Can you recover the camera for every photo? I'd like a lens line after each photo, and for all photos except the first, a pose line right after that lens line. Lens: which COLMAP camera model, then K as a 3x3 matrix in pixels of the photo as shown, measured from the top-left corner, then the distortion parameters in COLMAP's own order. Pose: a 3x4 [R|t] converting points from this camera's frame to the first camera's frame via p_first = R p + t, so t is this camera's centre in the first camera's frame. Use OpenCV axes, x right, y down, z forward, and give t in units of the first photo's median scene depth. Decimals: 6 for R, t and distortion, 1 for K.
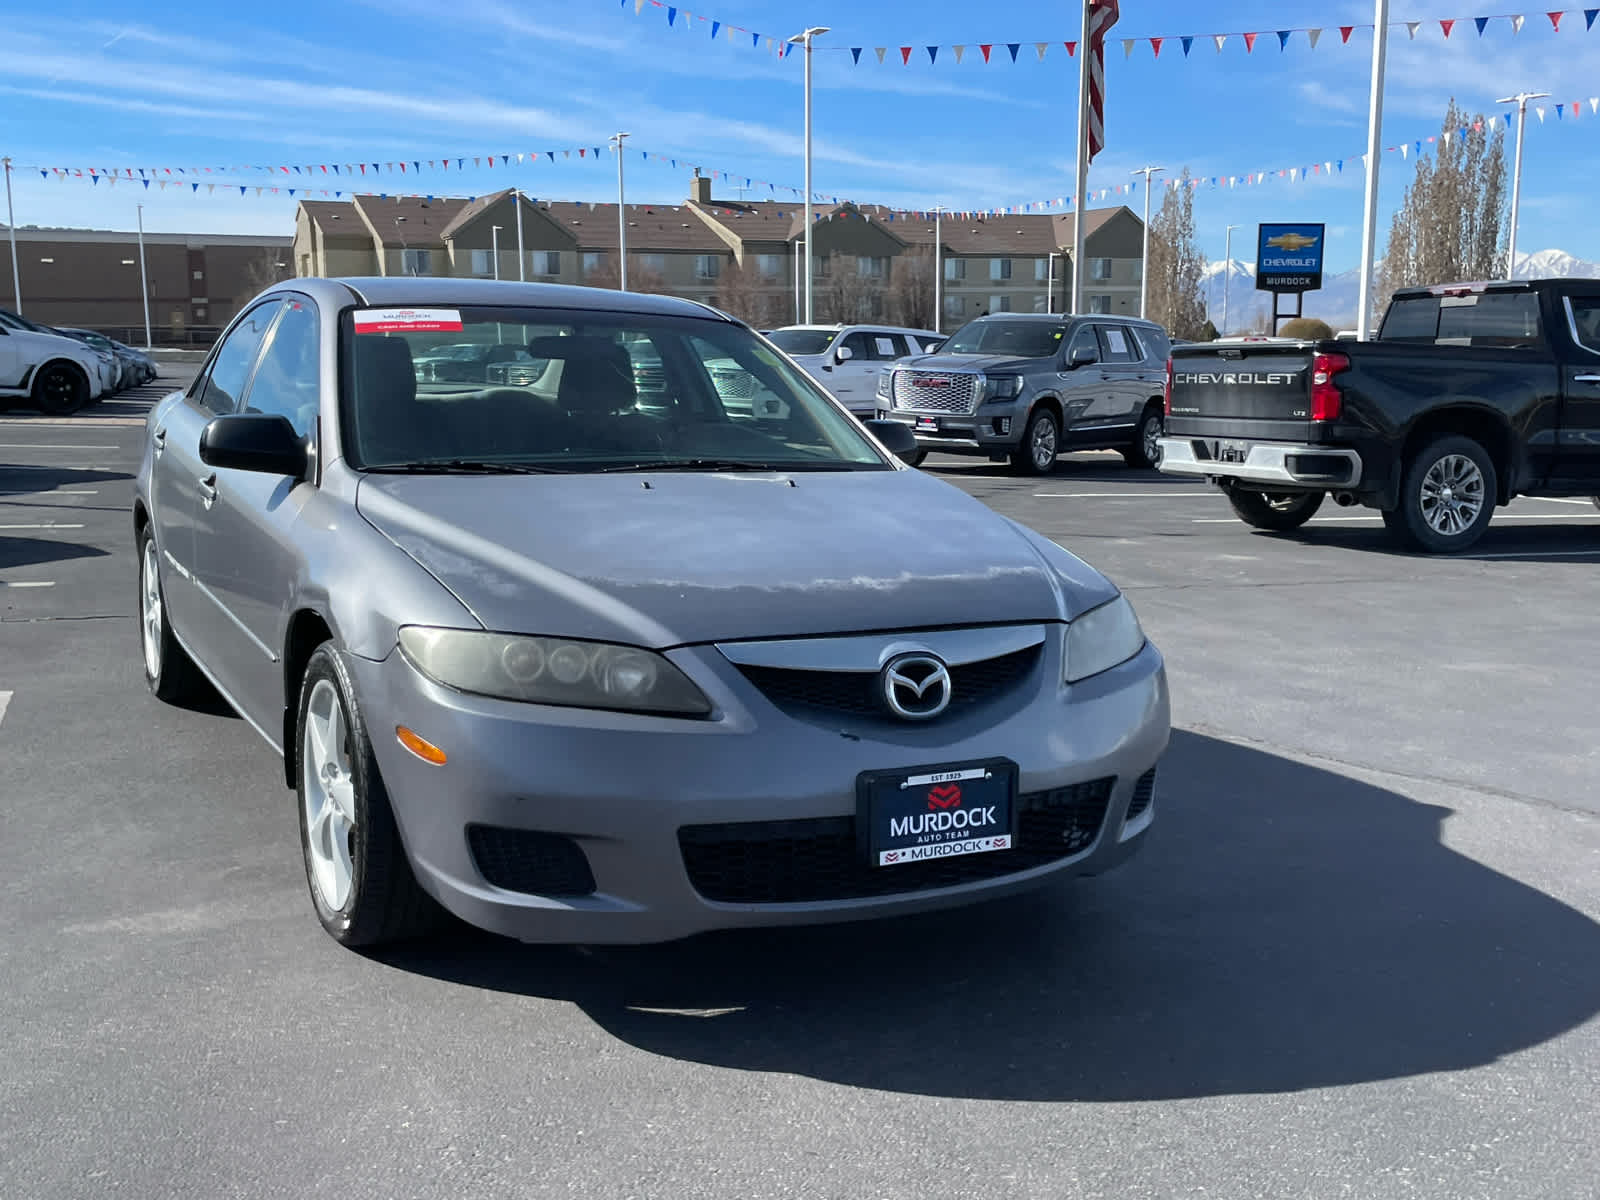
lens RADIAL K [[1682.0, 0, 827.0], [0, 1682.0, 607.7], [0, 0, 1]] dist [0.118824, -0.225153]
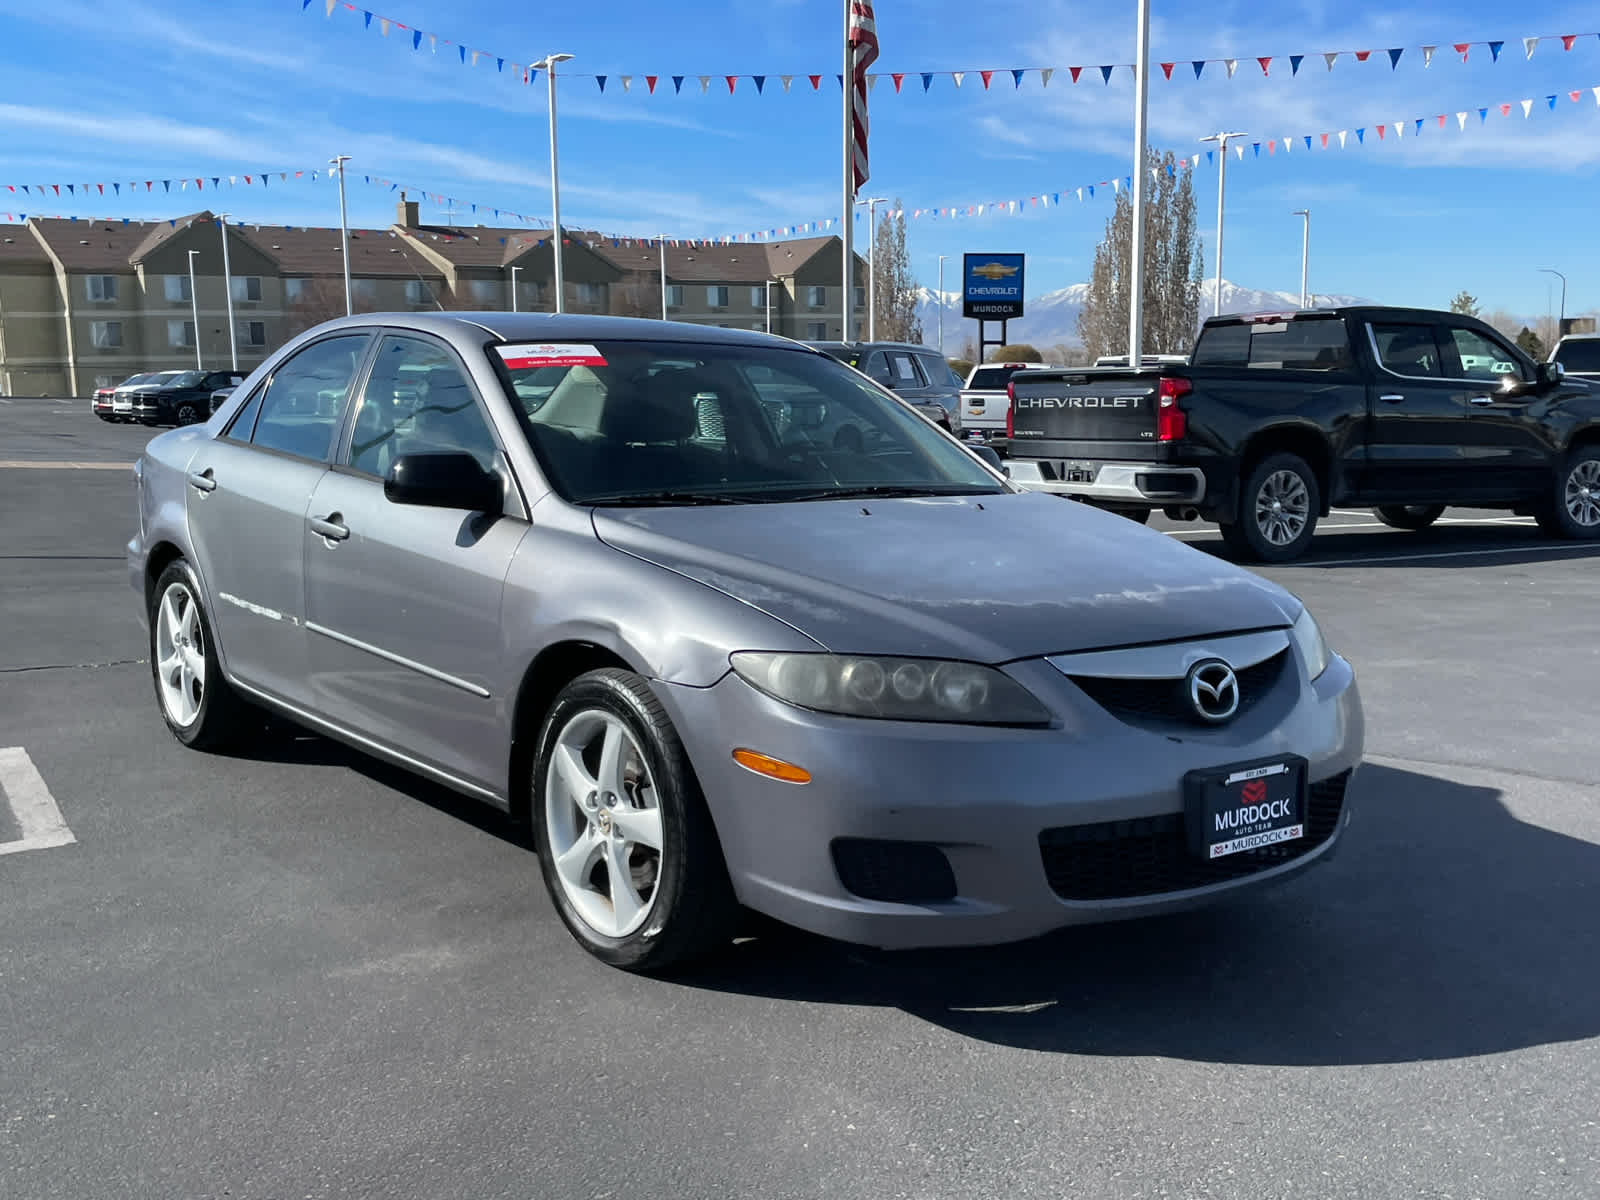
lens RADIAL K [[1682.0, 0, 827.0], [0, 1682.0, 607.7], [0, 0, 1]] dist [0.118824, -0.225153]
pose [[0.985120, -0.033599, 0.168550, -0.207284], [0.036180, 0.999270, -0.012265, -0.000956], [-0.168015, 0.018180, 0.985617, -0.012468]]
